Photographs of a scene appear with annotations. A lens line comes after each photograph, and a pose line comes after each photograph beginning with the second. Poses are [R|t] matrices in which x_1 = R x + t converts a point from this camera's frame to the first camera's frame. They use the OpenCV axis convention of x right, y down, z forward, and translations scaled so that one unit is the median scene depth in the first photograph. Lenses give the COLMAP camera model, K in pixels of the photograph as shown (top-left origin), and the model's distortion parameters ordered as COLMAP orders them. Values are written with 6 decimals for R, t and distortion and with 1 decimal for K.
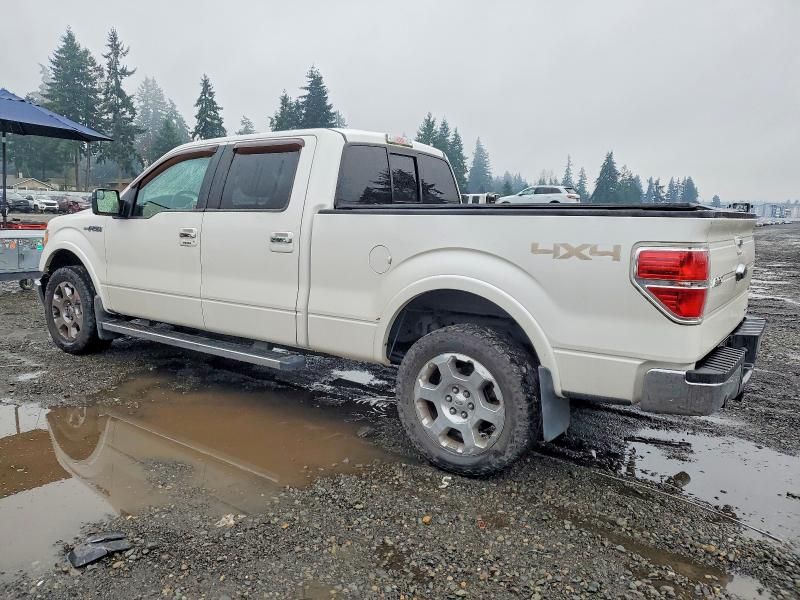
lens RADIAL K [[492.1, 0, 400.0], [0, 492.1, 300.0], [0, 0, 1]] dist [0.002262, 0.000537]
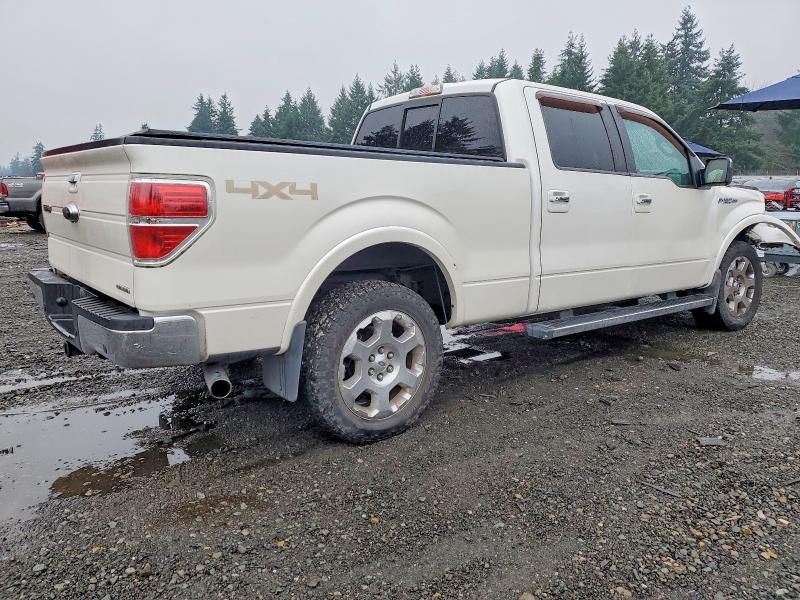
lens RADIAL K [[627.4, 0, 400.0], [0, 627.4, 300.0], [0, 0, 1]] dist [-0.073942, 0.139623]
pose [[0.313863, -0.189168, 0.930433, -0.967040], [0.085992, 0.981588, 0.170561, -0.108347], [-0.945566, 0.026477, 0.324351, 0.583340]]
